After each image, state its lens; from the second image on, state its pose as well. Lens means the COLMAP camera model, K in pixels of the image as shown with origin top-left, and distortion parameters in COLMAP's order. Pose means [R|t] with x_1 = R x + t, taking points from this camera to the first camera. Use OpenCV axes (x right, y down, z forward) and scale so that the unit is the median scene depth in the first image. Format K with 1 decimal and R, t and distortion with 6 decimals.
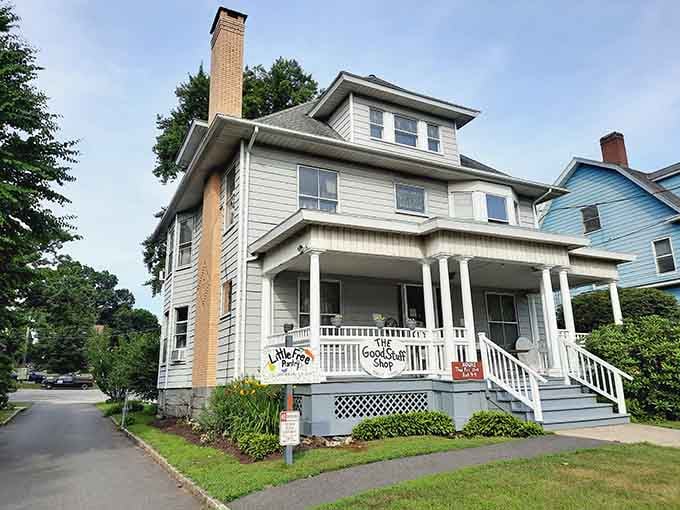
lens RADIAL K [[496.9, 0, 338.8], [0, 496.9, 252.0], [0, 0, 1]] dist [0.012580, -0.003444]
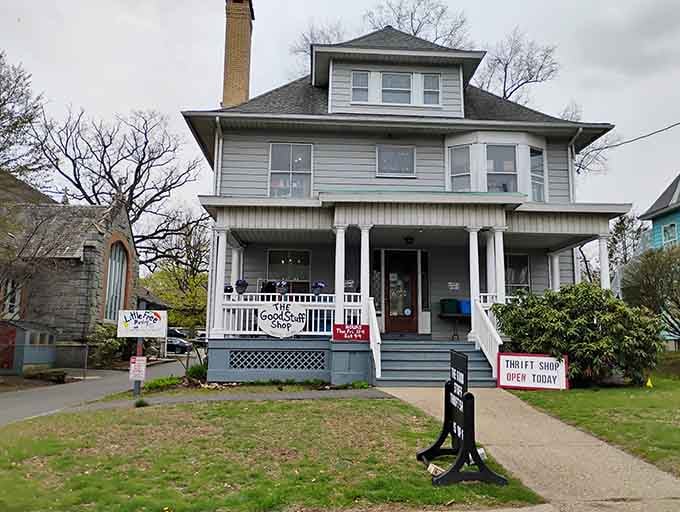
lens RADIAL K [[572.7, 0, 341.3], [0, 572.7, 257.6], [0, 0, 1]] dist [-0.013524, -0.001888]
pose [[0.915905, -0.032144, -0.400106, 0.738982], [0.071738, 0.993848, 0.084374, -0.030551], [0.394932, -0.105981, 0.912577, -0.129895]]
